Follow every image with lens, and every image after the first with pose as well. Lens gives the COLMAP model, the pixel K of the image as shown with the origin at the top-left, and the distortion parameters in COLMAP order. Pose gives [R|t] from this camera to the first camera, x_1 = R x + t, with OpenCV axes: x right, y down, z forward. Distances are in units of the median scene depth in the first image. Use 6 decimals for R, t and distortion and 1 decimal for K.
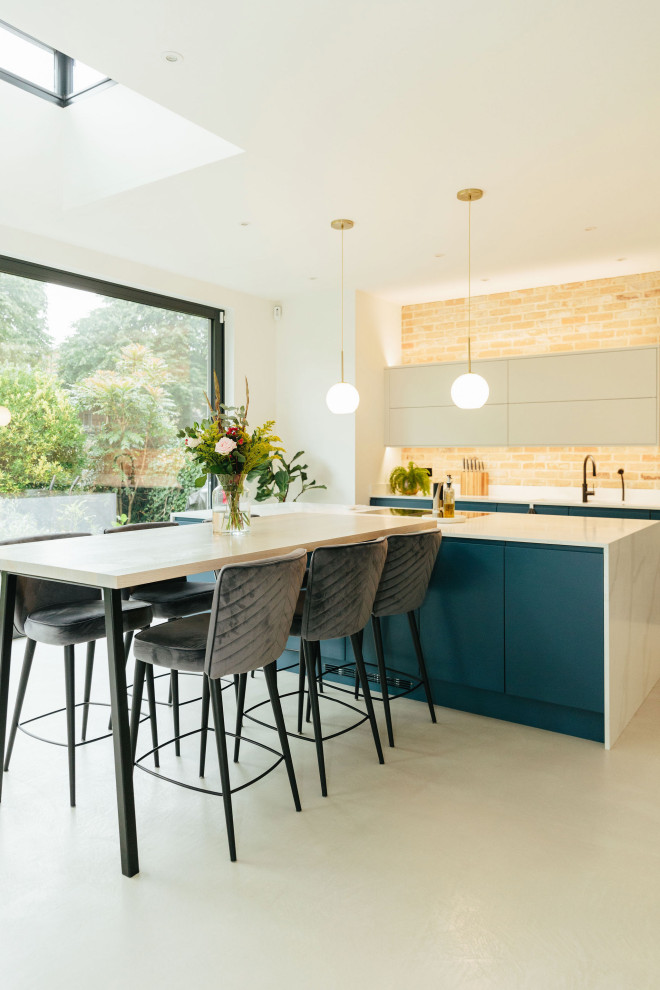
lens RADIAL K [[700.3, 0, 340.9], [0, 700.3, 456.0], [0, 0, 1]] dist [0.020491, -0.000255]
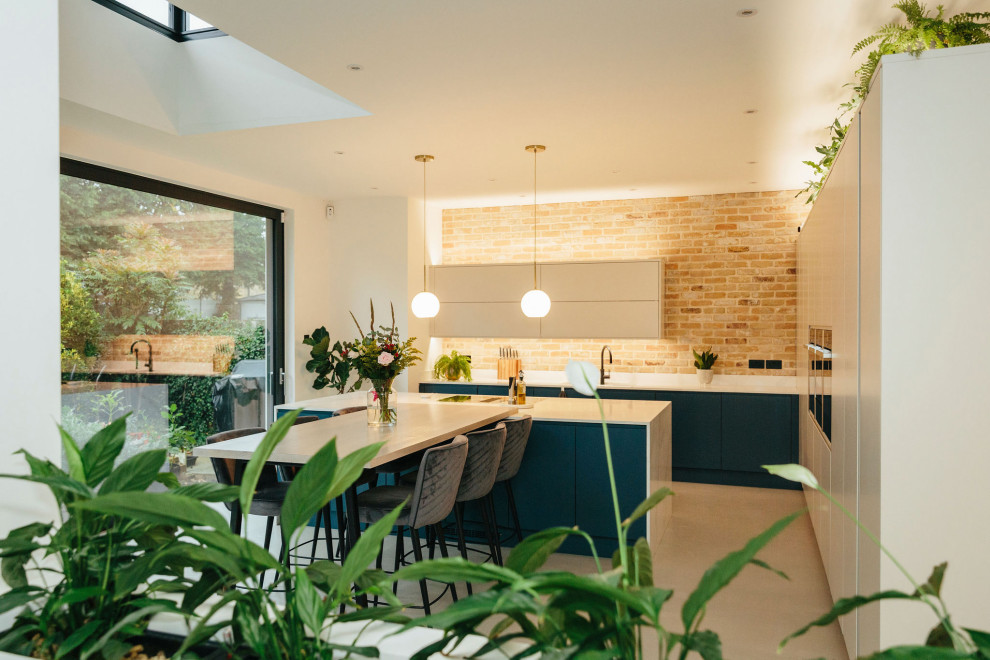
lens RADIAL K [[766.5, 0, 494.8], [0, 766.5, 328.9], [0, 0, 1]] dist [-0.009460, -0.005601]
pose [[0.965040, -0.003487, 0.262080, -0.168333], [0.000903, 0.999950, 0.009978, -0.041195], [-0.262102, -0.009392, 0.964994, -0.213708]]
